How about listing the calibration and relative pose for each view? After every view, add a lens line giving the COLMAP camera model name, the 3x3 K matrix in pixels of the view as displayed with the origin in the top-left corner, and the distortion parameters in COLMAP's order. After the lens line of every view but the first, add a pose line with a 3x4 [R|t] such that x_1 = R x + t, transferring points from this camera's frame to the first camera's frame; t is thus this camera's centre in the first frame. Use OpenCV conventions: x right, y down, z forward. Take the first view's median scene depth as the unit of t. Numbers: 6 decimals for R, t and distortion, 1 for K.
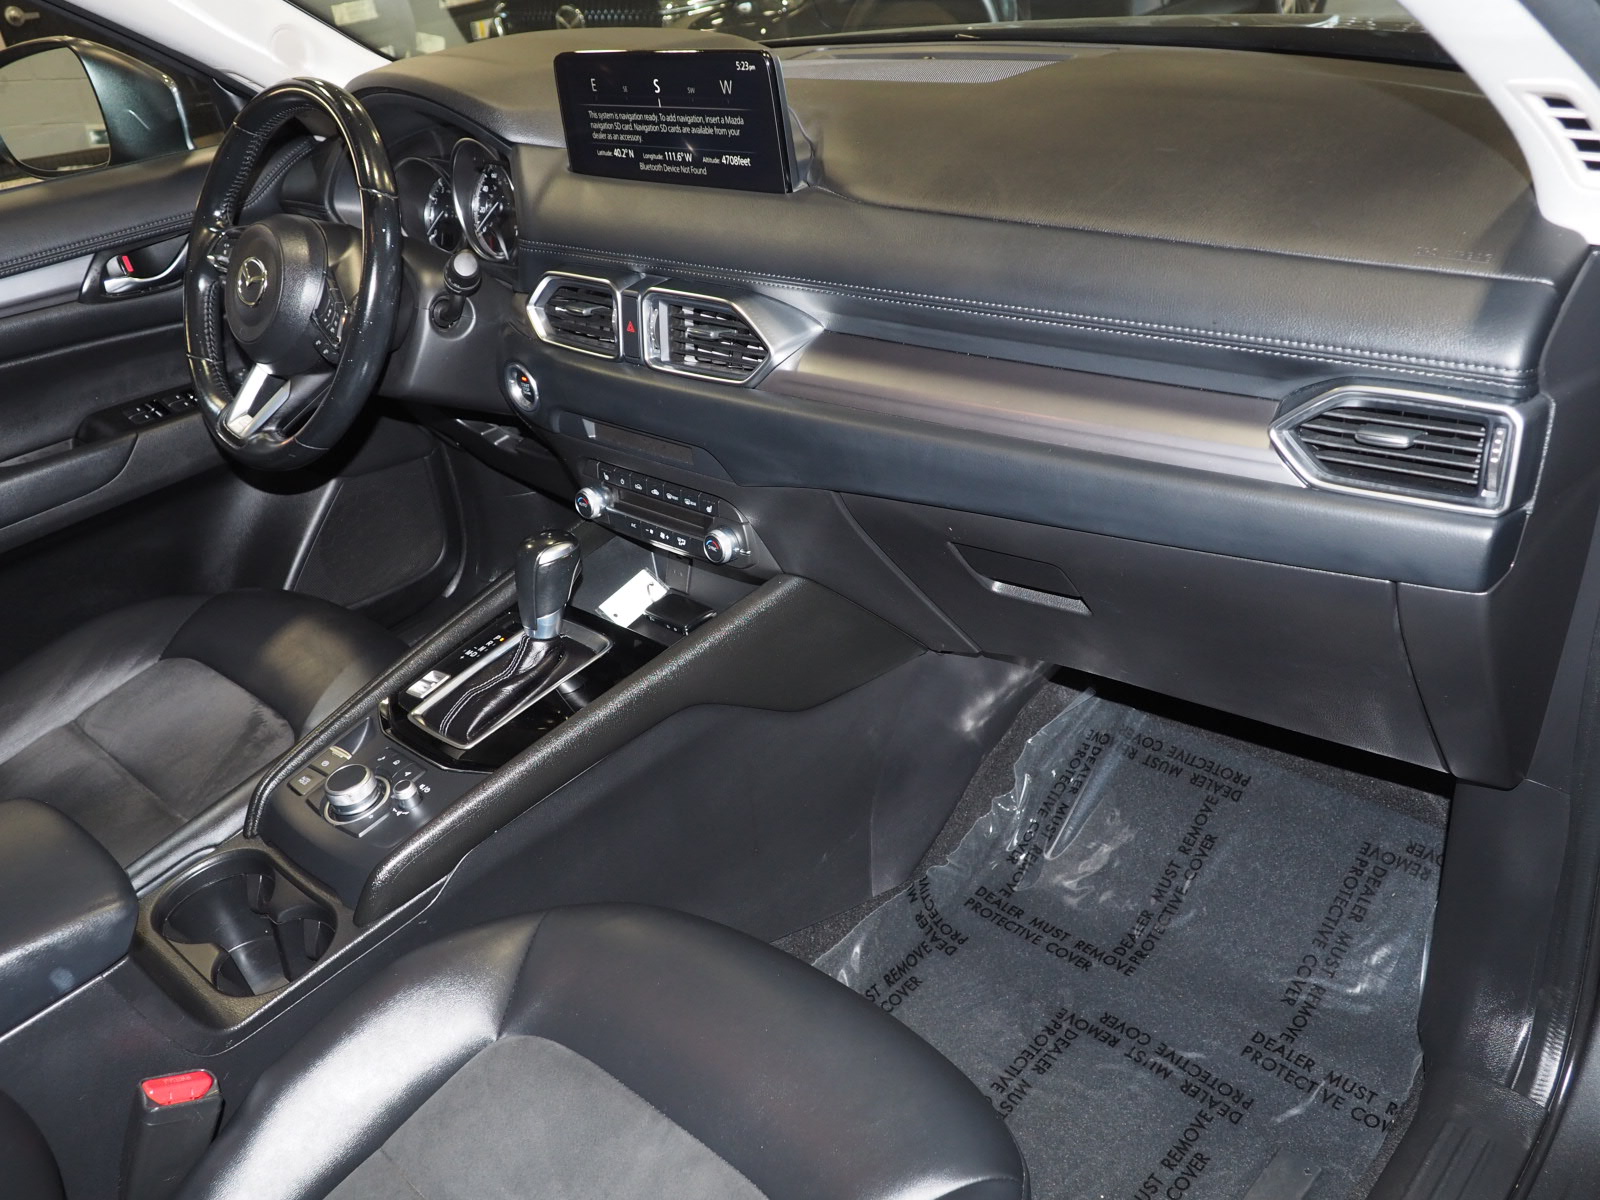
lens RADIAL K [[1413.3, 0, 800.0], [0, 1413.3, 600.0], [0, 0, 1]] dist [-0.012701, -0.005316]
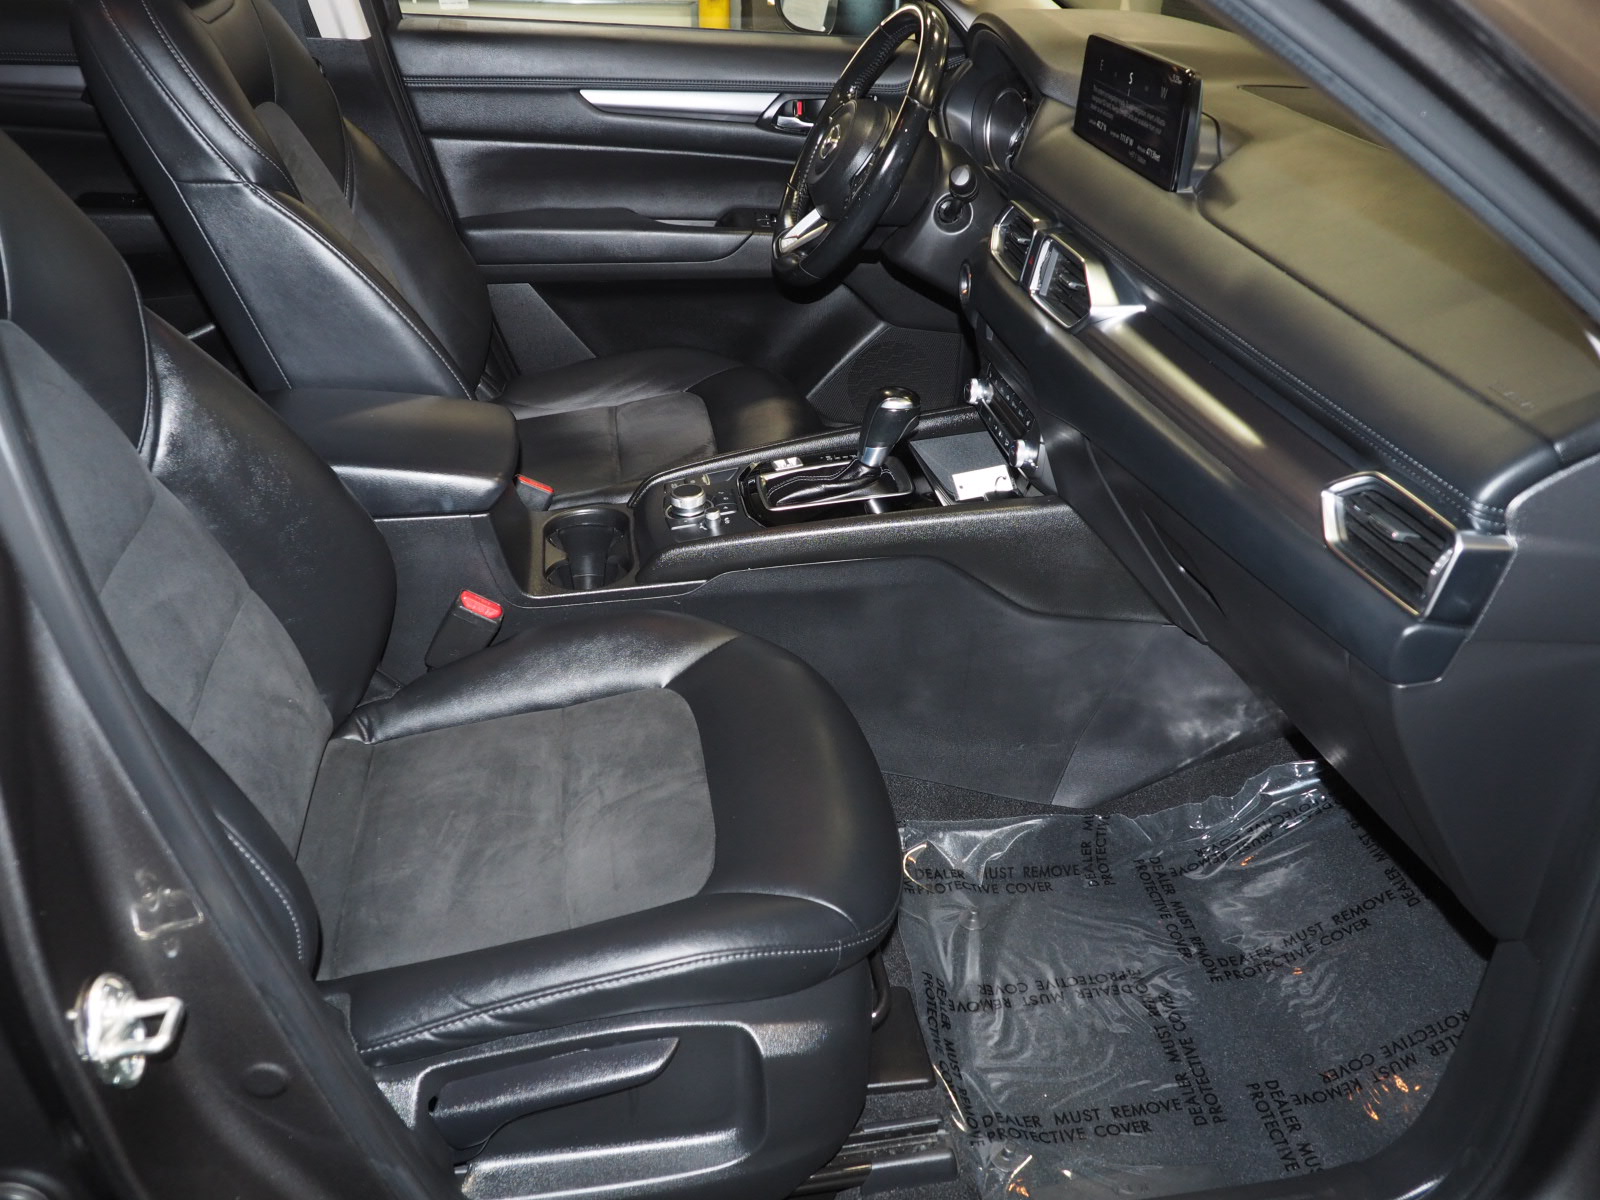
lens RADIAL K [[1413.3, 0, 800.0], [0, 1413.3, 600.0], [0, 0, 1]] dist [-0.012701, -0.005316]
pose [[0.774010, 0.435200, -0.459902, 0.402292], [-0.421724, 0.896125, 0.138236, -0.013415], [0.472290, 0.086956, 0.877144, -0.136933]]
